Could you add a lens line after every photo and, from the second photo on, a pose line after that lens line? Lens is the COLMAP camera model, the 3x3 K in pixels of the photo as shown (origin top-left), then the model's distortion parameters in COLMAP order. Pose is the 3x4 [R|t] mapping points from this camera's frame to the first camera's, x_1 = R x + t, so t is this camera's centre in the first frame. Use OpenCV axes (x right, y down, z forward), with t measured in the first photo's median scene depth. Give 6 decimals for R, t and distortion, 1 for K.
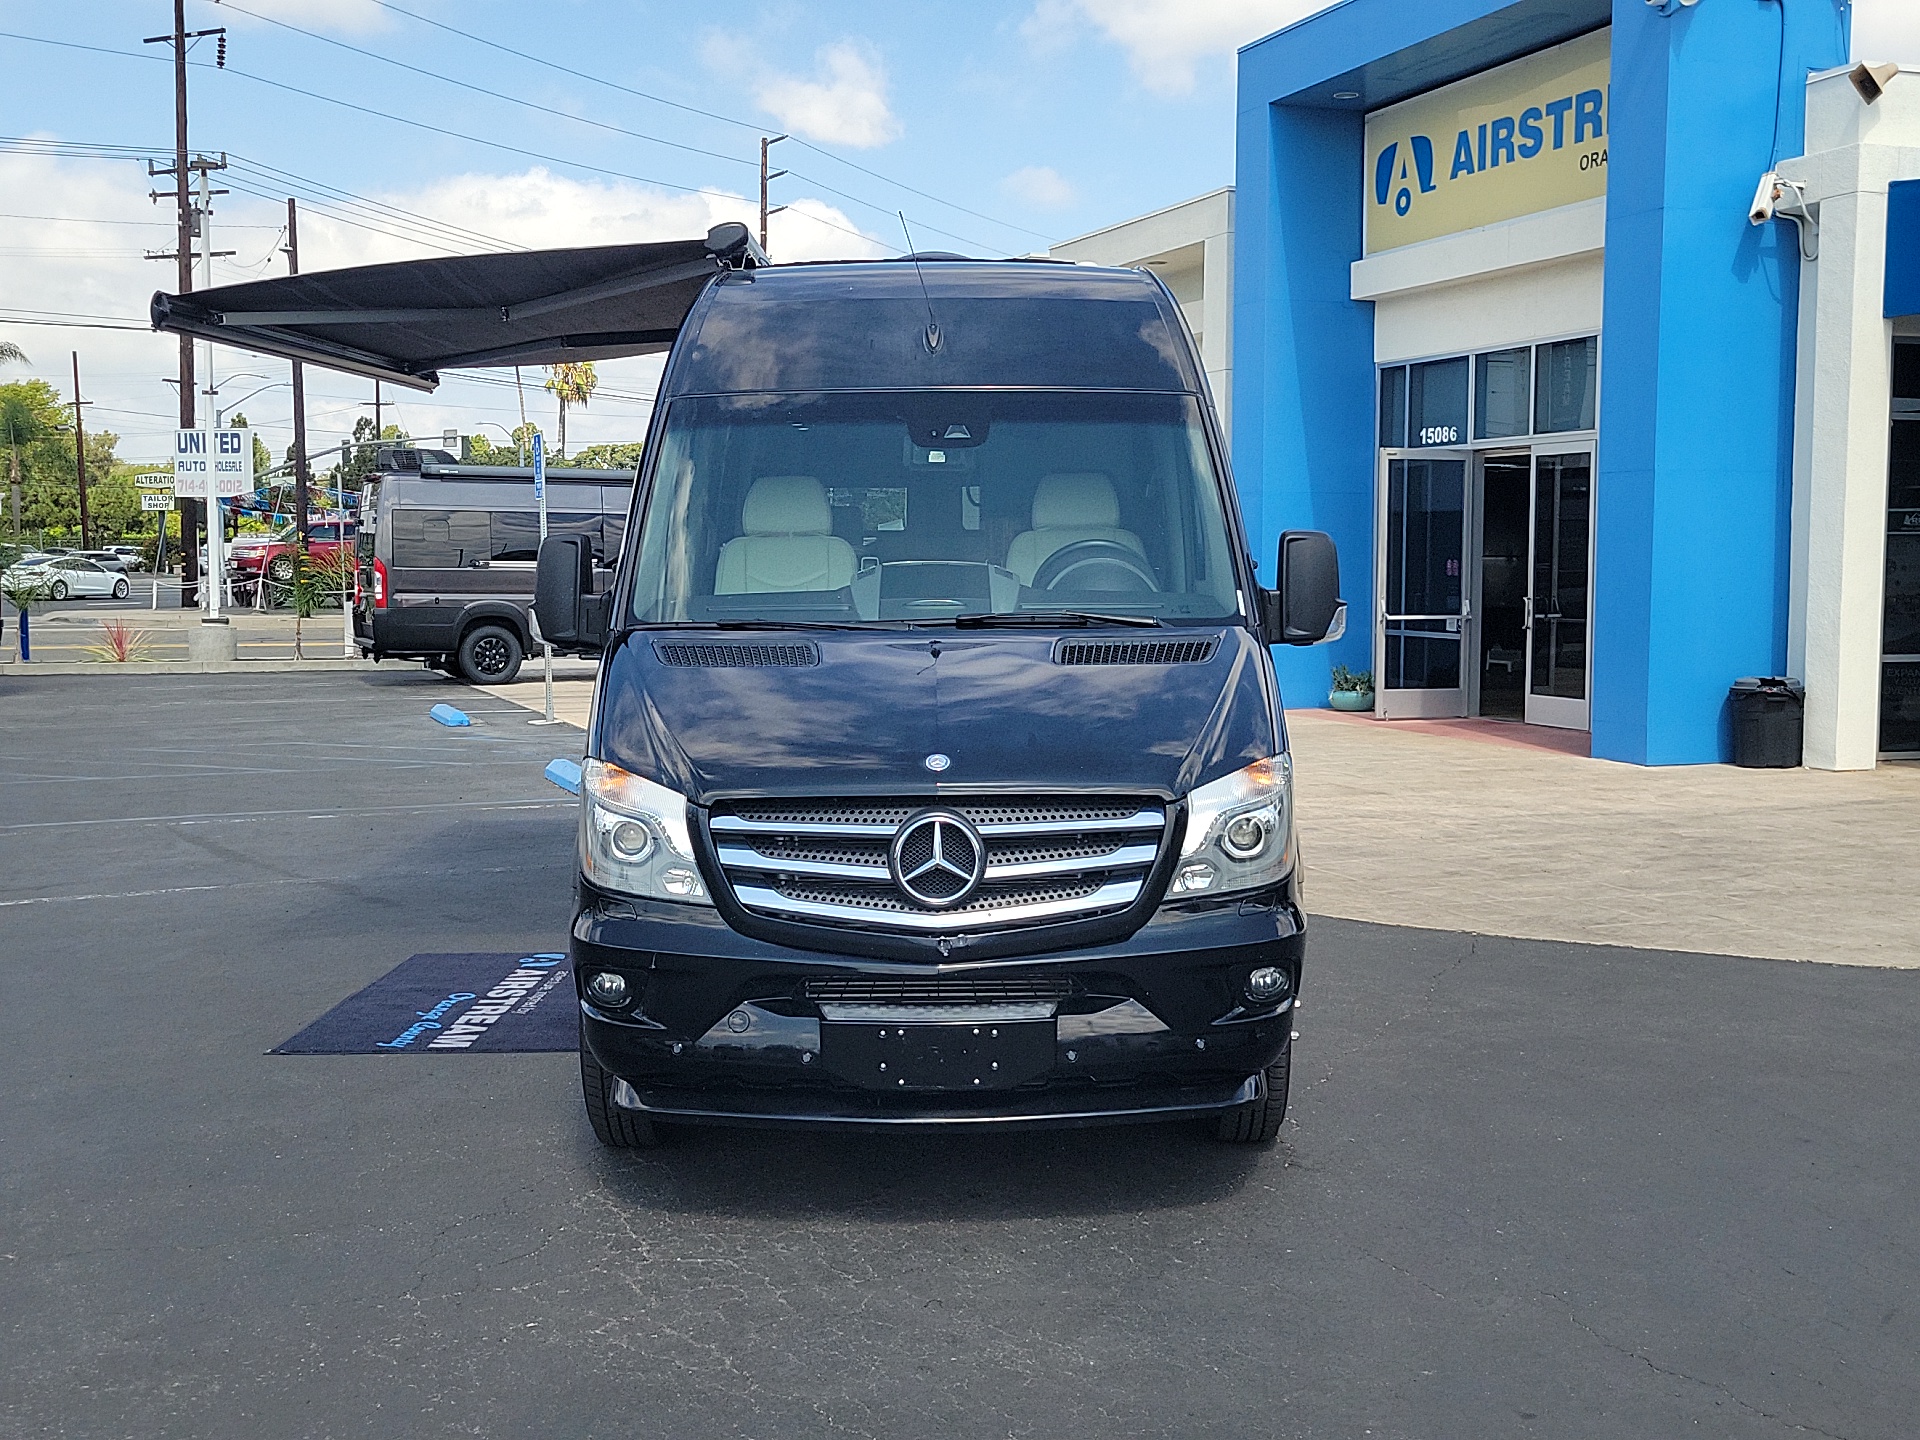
lens RADIAL K [[2191.6, 0, 913.1], [0, 2191.6, 721.2], [0, 0, 1]] dist [0.031388, 0.026514]
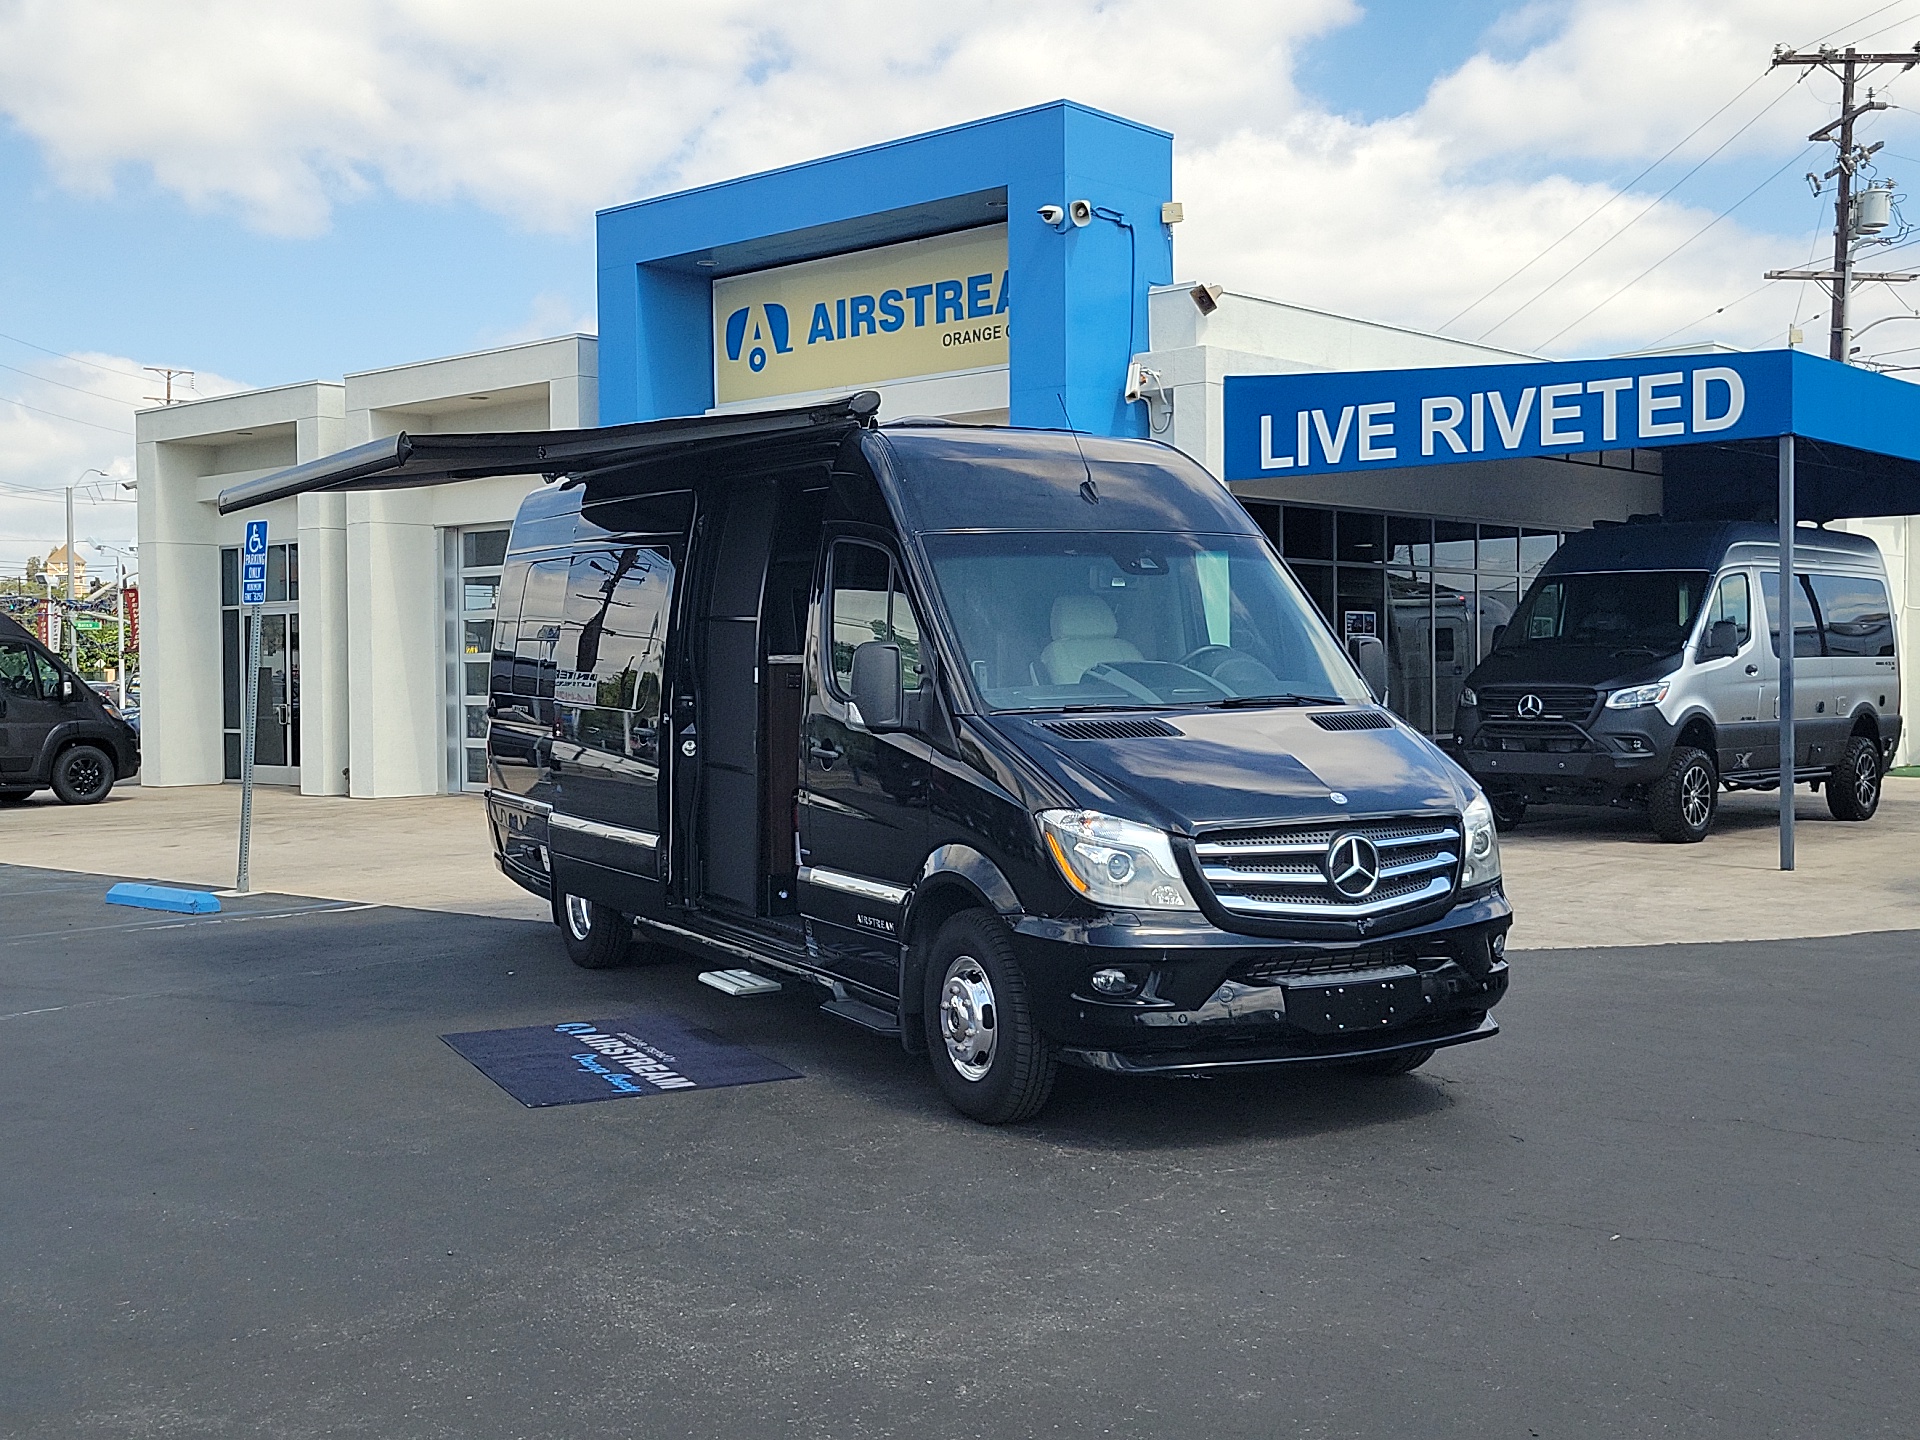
lens RADIAL K [[2191.6, 0, 913.1], [0, 2191.6, 721.2], [0, 0, 1]] dist [0.031388, 0.026514]
pose [[0.894009, -0.018778, 0.447655, -0.289384], [0.043959, 0.997977, -0.045929, 0.007379], [-0.445887, 0.060739, 0.893026, -0.046810]]
